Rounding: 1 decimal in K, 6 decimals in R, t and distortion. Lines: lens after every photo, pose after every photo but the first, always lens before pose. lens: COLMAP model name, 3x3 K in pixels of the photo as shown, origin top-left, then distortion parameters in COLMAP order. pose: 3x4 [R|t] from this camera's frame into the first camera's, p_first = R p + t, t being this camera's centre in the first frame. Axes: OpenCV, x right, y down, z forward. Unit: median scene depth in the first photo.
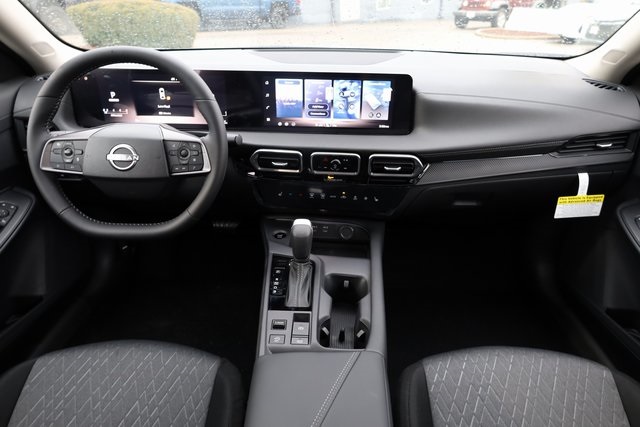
lens RADIAL K [[439.2, 0, 322.9], [0, 439.2, 214.8], [0, 0, 1]] dist [-0.018330, -0.002915]
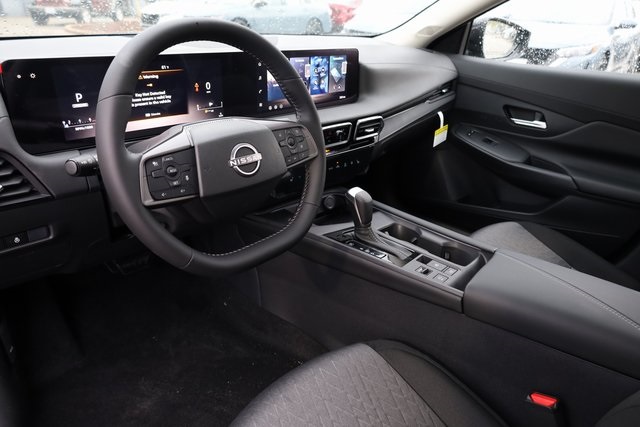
lens RADIAL K [[439.2, 0, 324.0], [0, 439.2, 213.6], [0, 0, 1]] dist [-0.018330, -0.002915]
pose [[0.653630, -0.300771, 0.694481, -0.765506], [0.298465, 0.945708, 0.128666, -0.080707], [-0.695475, 0.123178, 0.707913, 0.286905]]
